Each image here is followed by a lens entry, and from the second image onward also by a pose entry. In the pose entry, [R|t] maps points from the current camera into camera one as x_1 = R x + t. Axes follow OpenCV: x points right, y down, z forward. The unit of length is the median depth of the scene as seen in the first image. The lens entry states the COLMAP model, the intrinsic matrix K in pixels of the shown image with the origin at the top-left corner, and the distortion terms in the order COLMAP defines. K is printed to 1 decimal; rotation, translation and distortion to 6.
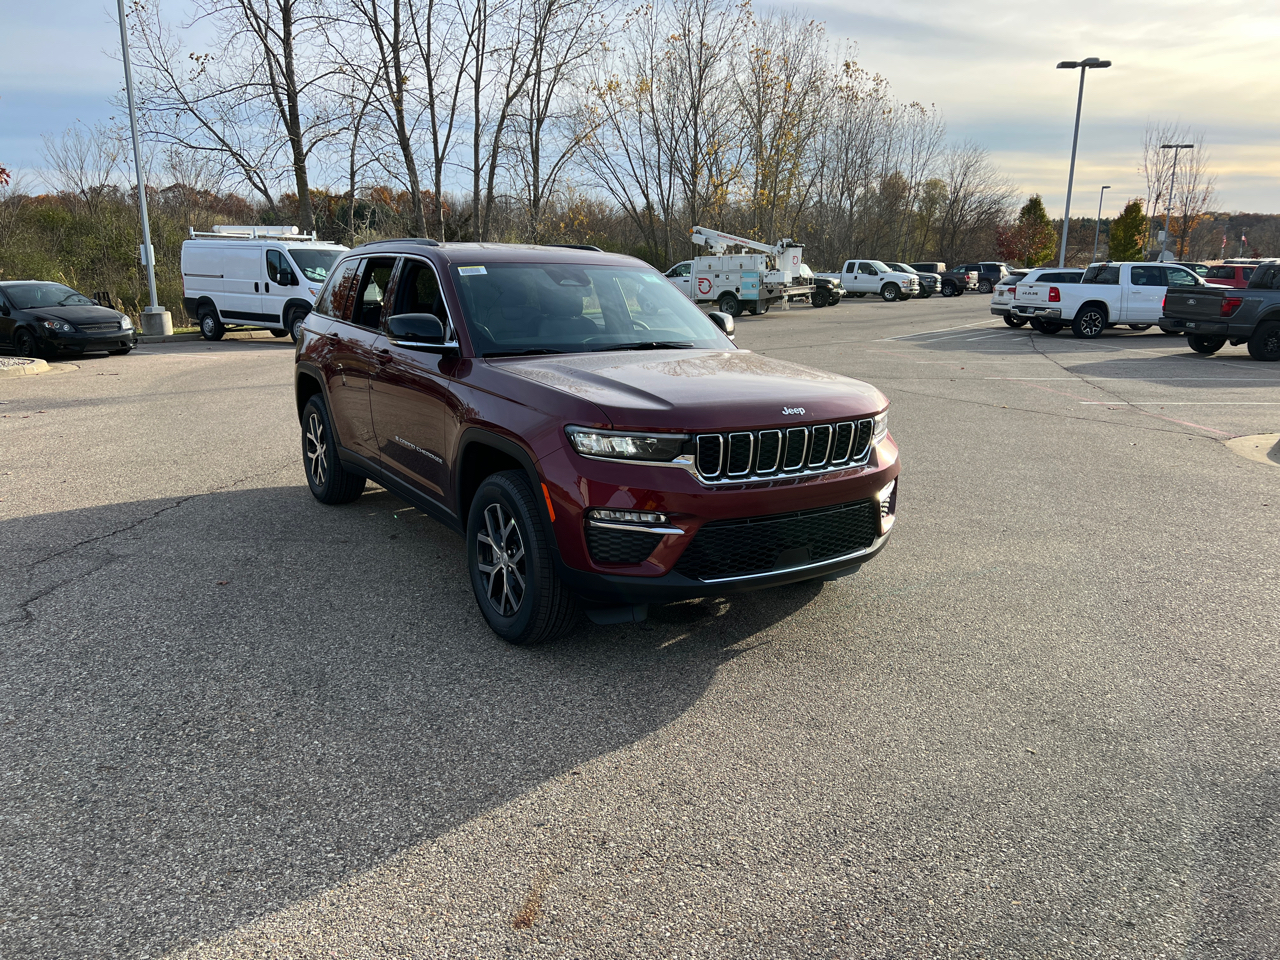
lens RADIAL K [[962.1, 0, 638.6], [0, 962.1, 487.9], [0, 0, 1]] dist [-0.003928, -0.004231]
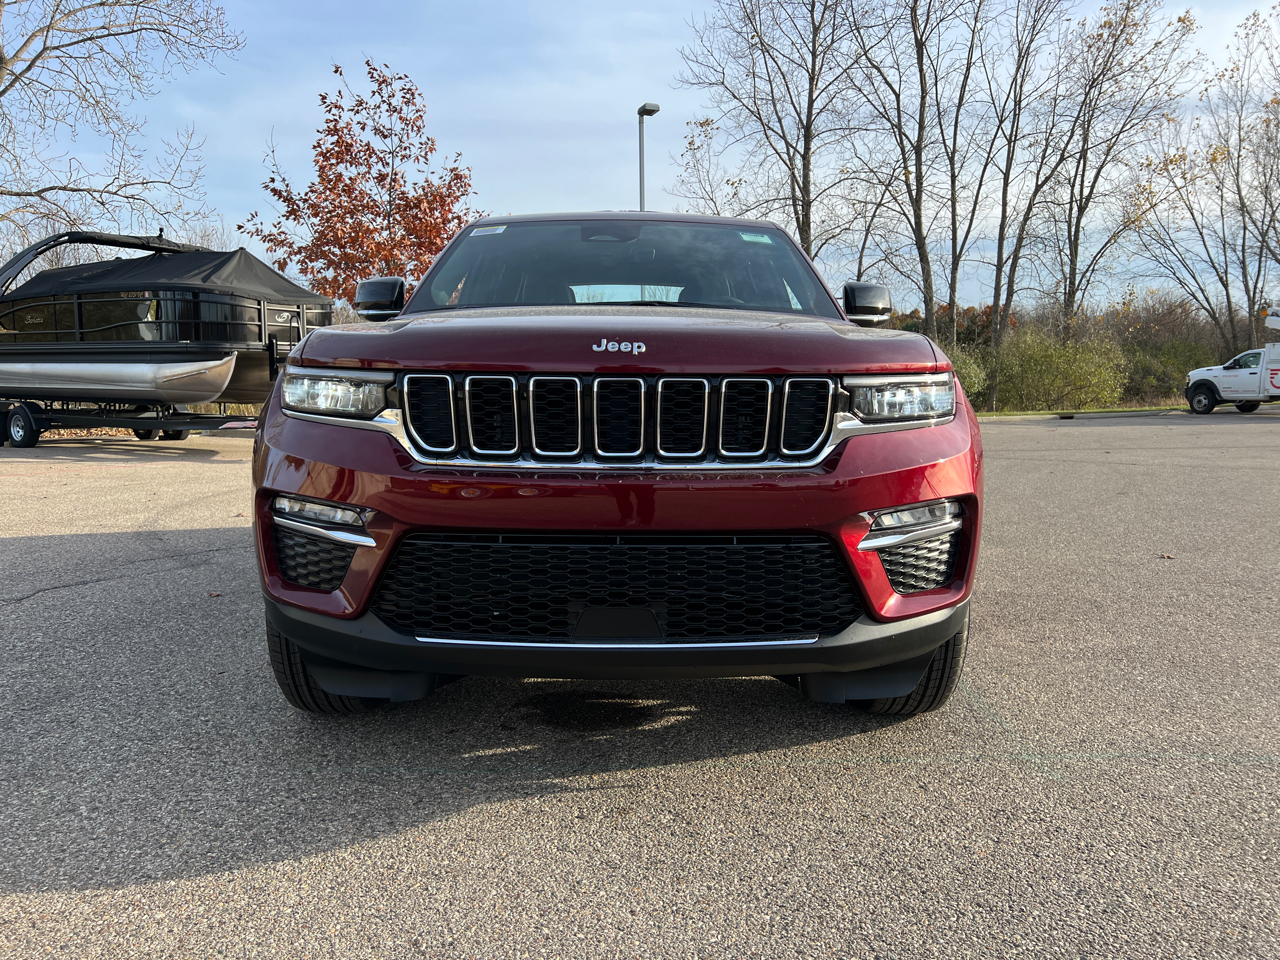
lens RADIAL K [[953.5, 0, 640.0], [0, 953.5, 480.0], [0, 0, 1]] dist [0.023435, -0.009502]
pose [[0.843313, 0.041550, -0.535814, 0.051294], [-0.108510, 0.989637, -0.094042, 0.004805], [0.526354, 0.137449, 0.839082, 0.064132]]
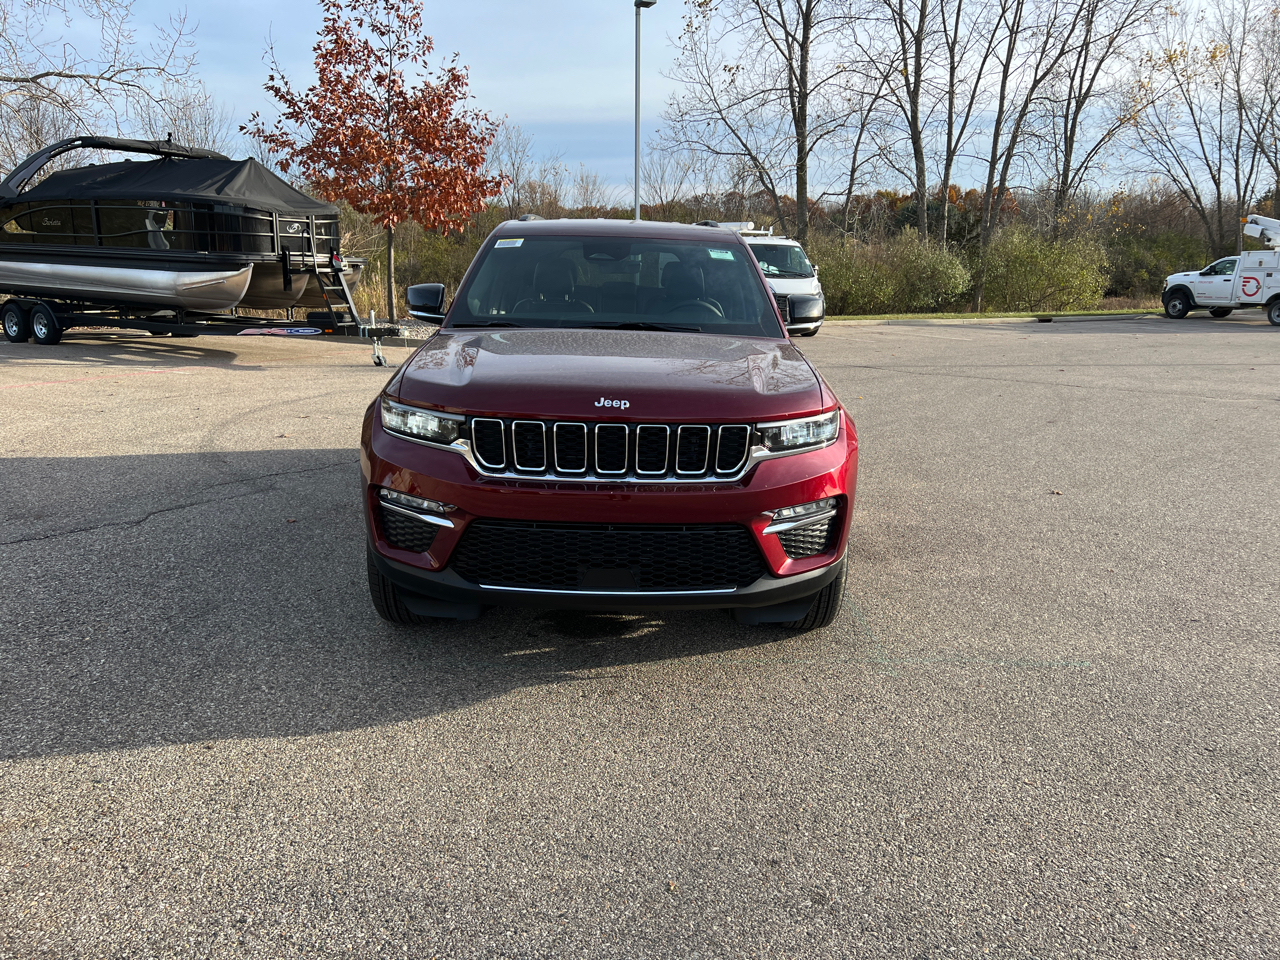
lens RADIAL K [[947.0, 0, 646.5], [0, 947.0, 480.3], [0, 0, 1]] dist [0.062839, -0.066456]
pose [[0.850486, 0.121897, -0.511679, 0.068362], [-0.125052, 0.991743, 0.028407, -0.004532], [0.510917, 0.039827, 0.858707, 0.035898]]
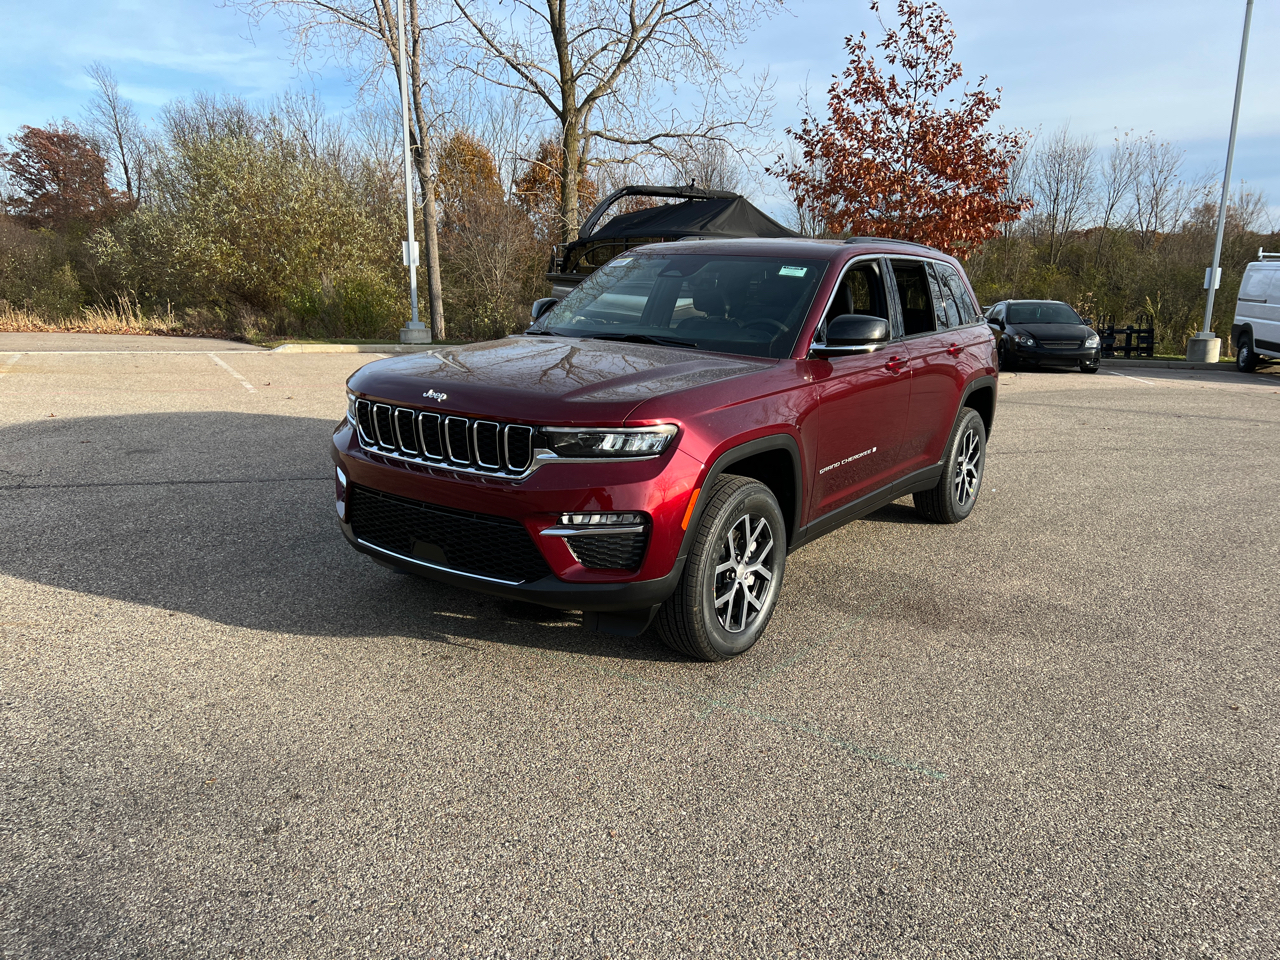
lens RADIAL K [[952.2, 0, 648.5], [0, 952.2, 481.8], [0, 0, 1]] dist [0.066354, -0.075341]
pose [[0.371016, 0.191150, -0.908740, 0.122606], [-0.227813, 0.967417, 0.110482, -0.016539], [0.900249, 0.166032, 0.402474, 0.092953]]
